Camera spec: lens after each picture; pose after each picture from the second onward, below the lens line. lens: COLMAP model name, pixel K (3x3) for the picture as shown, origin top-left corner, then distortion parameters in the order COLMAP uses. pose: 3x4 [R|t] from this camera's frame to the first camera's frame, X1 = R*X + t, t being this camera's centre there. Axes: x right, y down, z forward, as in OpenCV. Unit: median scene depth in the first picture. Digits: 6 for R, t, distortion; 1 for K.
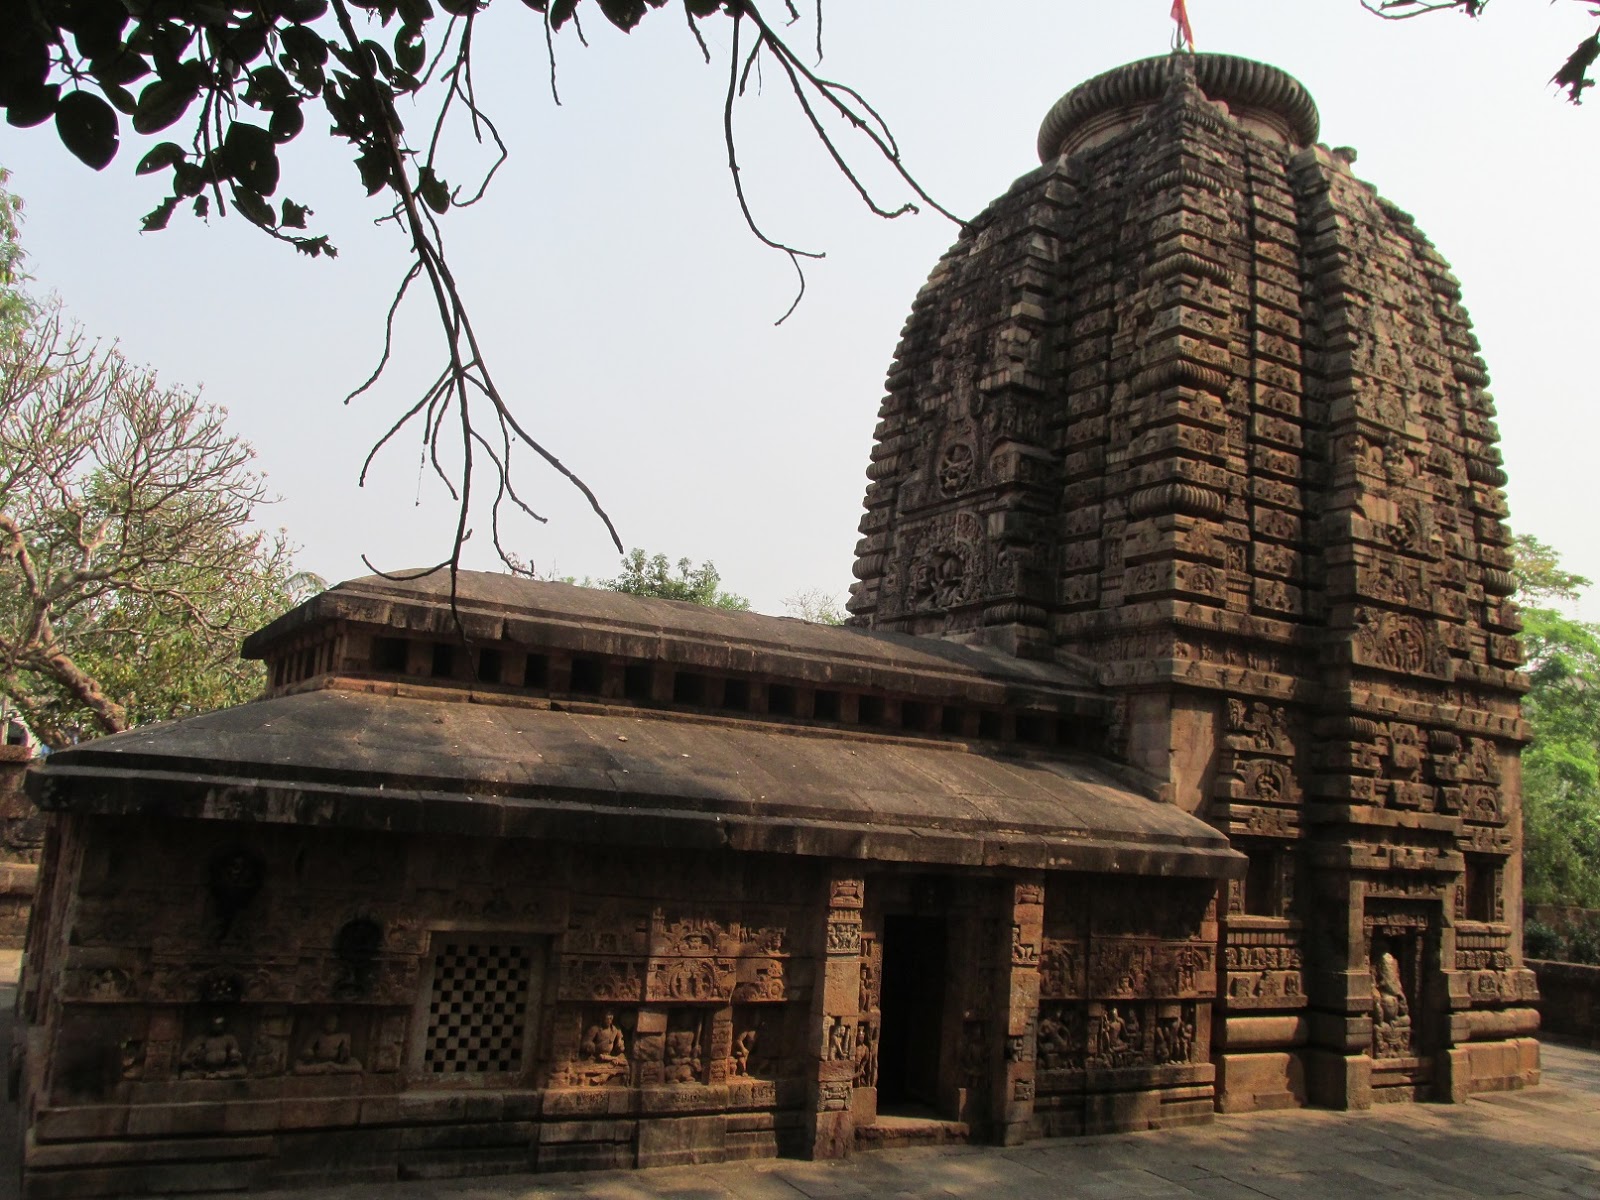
lens RADIAL K [[1352.8, 0, 796.7], [0, 1352.8, 604.2], [0, 0, 1]] dist [-0.029876, 0.003193]
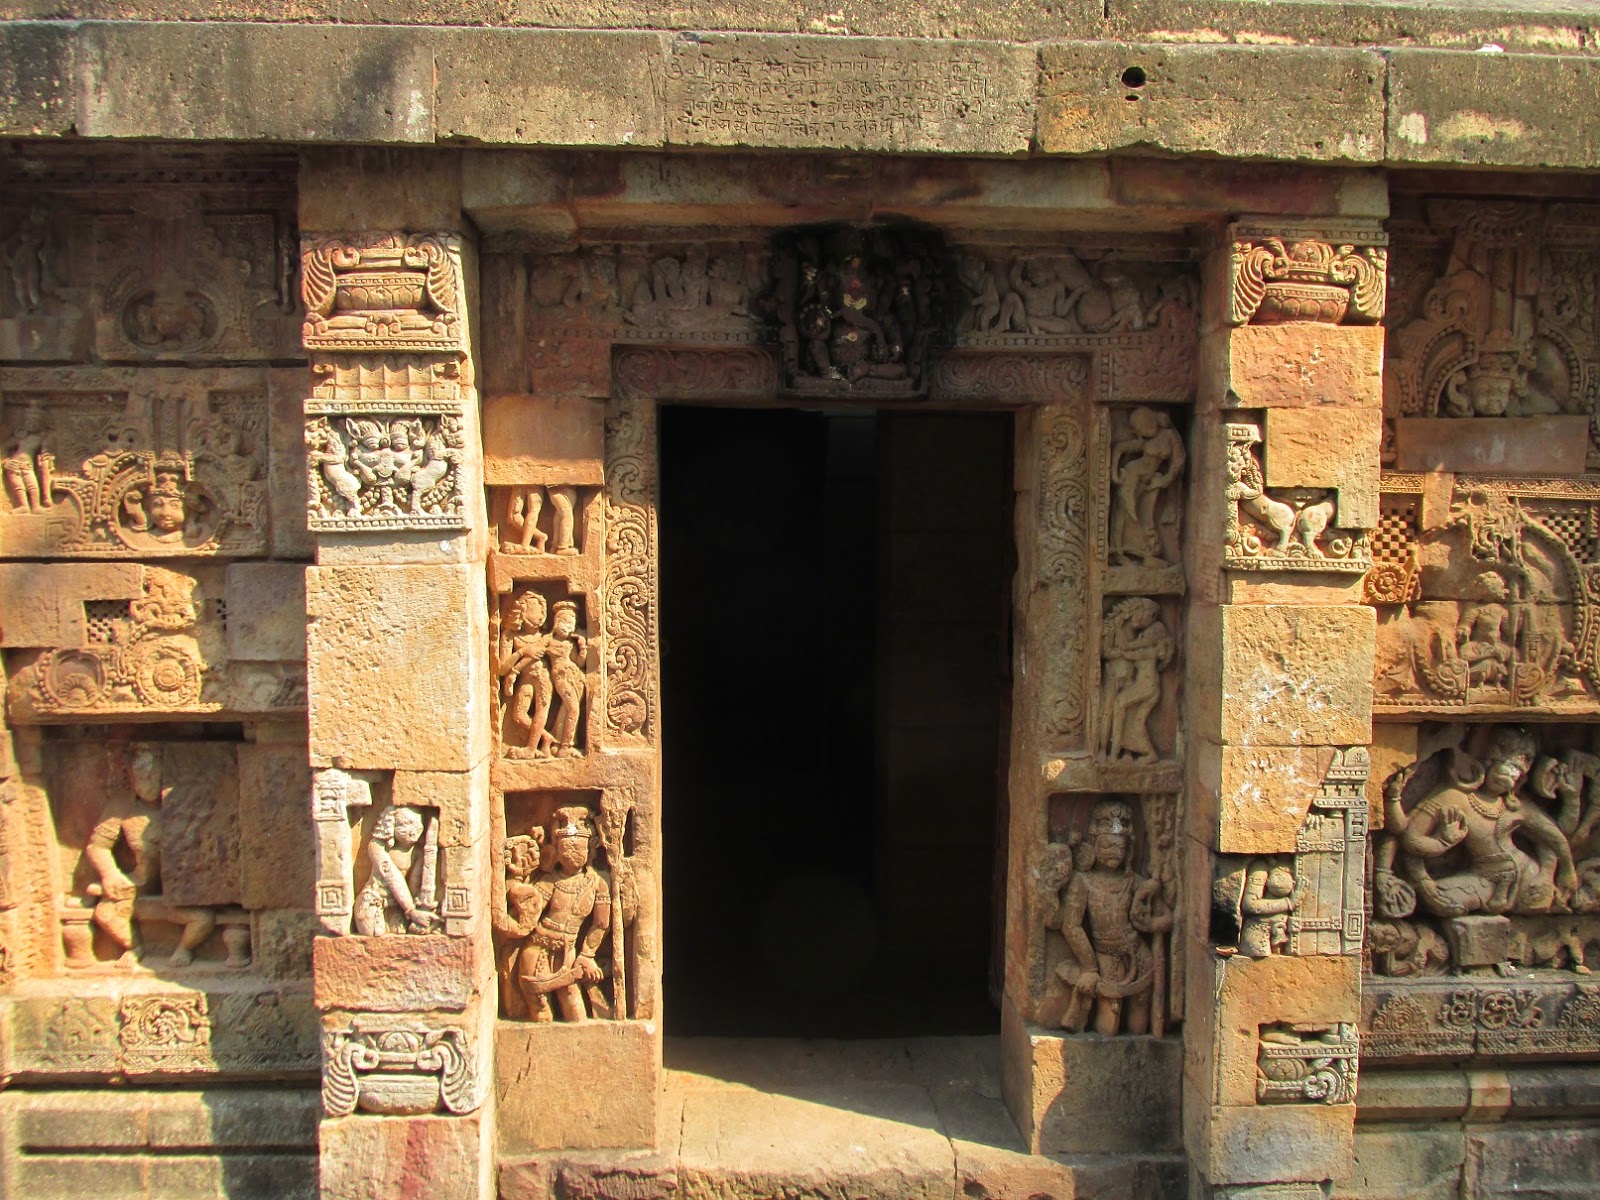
lens RADIAL K [[1352.8, 0, 798.2], [0, 1352.8, 611.5], [0, 0, 1]] dist [-0.029876, 0.003193]
pose [[0.878557, -0.039146, -0.476031, 0.218380], [0.131338, 0.978017, 0.161969, 0.237565], [0.459225, -0.204820, 0.864385, 0.797137]]
